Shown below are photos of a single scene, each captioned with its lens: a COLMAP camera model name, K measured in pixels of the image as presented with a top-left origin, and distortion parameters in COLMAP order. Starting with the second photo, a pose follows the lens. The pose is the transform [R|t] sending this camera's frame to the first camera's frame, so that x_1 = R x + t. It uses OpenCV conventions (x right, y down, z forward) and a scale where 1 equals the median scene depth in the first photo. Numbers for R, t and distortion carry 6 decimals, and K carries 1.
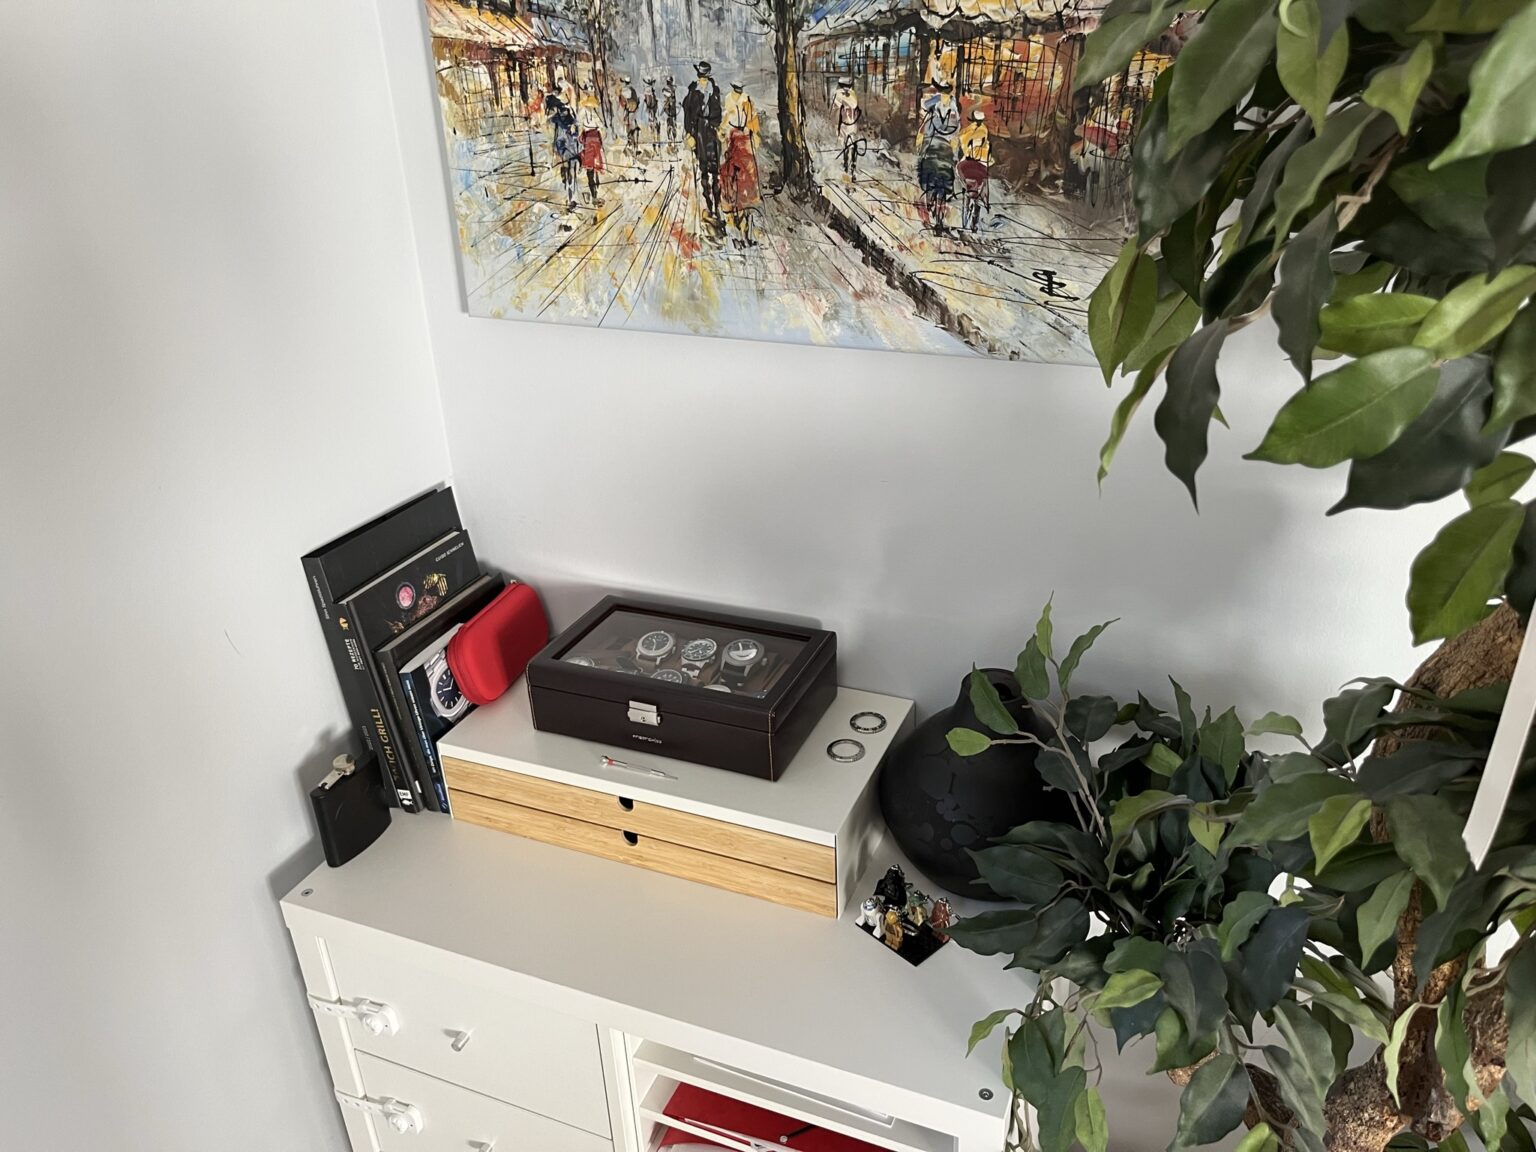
lens RADIAL K [[1152.4, 0, 768.0], [0, 1152.4, 576.0], [0, 0, 1]] dist [0.052994, -0.067230]
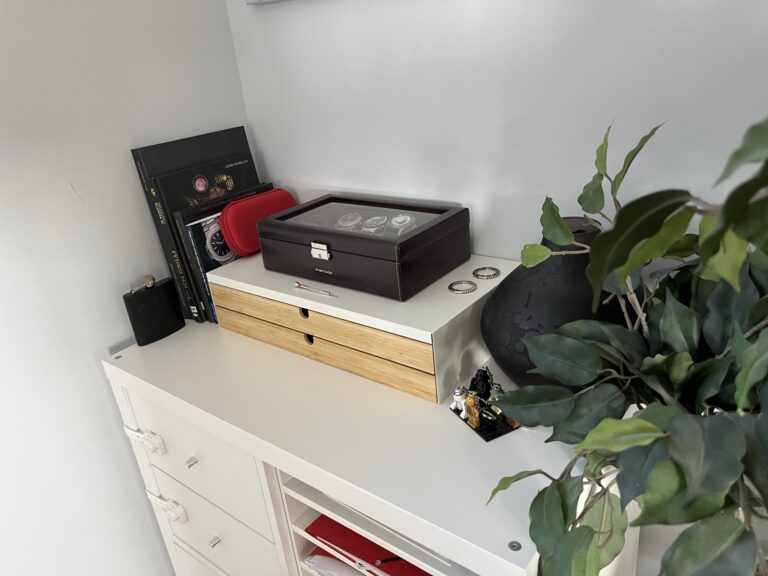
lens RADIAL K [[576.2, 0, 384.0], [0, 576.2, 288.0], [0, 0, 1]] dist [0.052994, -0.067230]
pose [[0.961116, 0.051333, -0.271330, 0.163857], [-0.057516, 0.998234, -0.014879, 0.169928], [0.270087, 0.029907, 0.962371, 0.333505]]
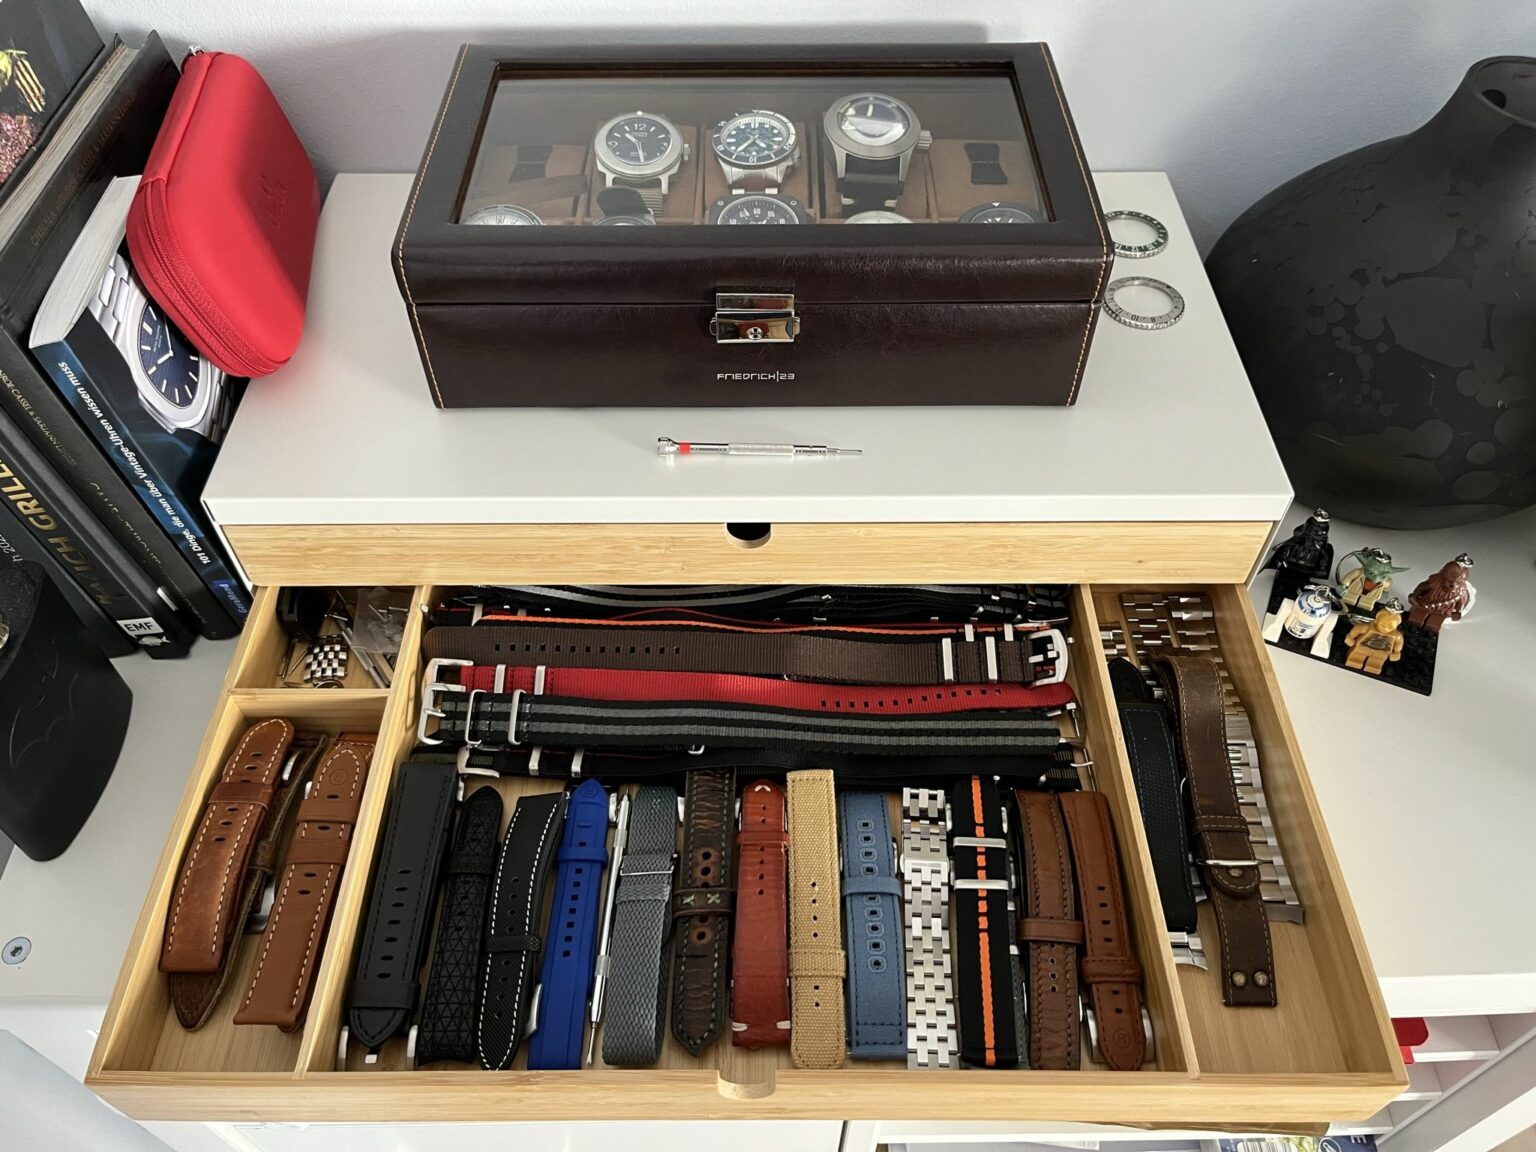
lens RADIAL K [[1176.5, 0, 768.5], [0, 1176.5, 544.4], [0, 0, 1]] dist [0.056547, -0.078256]
pose [[0.921051, -0.269028, 0.281582, -0.238527], [0.141119, 0.904460, 0.402538, 0.025739], [-0.362974, -0.331022, 0.871019, 0.610787]]
